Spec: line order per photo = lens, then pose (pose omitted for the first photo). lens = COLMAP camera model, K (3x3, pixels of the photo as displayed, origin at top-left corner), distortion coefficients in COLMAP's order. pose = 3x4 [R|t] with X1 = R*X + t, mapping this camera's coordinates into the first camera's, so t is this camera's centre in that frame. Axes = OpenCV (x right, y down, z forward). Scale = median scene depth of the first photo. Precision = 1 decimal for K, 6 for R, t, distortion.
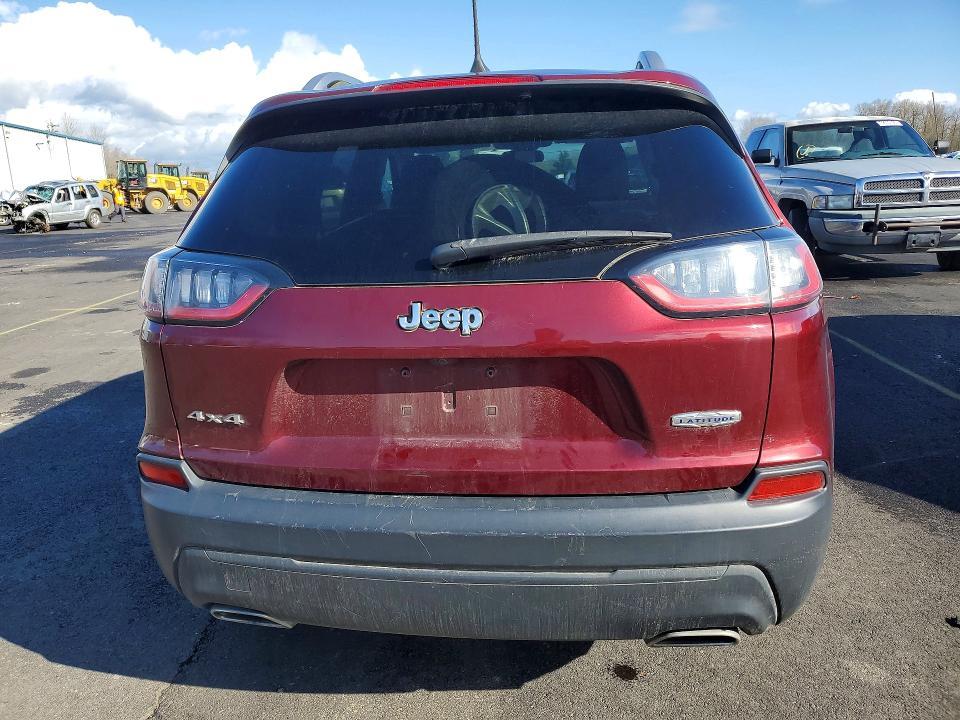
lens RADIAL K [[767.5, 0, 469.7], [0, 767.5, 359.8], [0, 0, 1]] dist [0.009742, 0.006053]
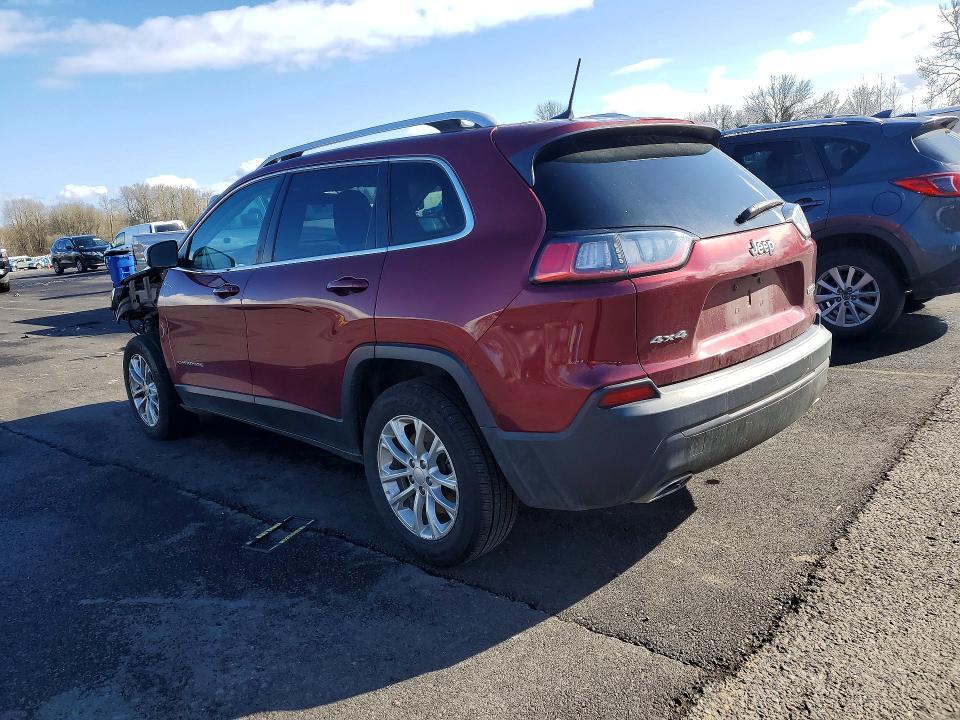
lens RADIAL K [[767.5, 0, 469.7], [0, 767.5, 359.8], [0, 0, 1]] dist [0.009742, 0.006053]
pose [[0.599279, -0.165640, 0.783216, -0.918831], [0.246787, 0.968936, 0.016088, 0.000979], [-0.761552, 0.183647, 0.621541, 0.223791]]
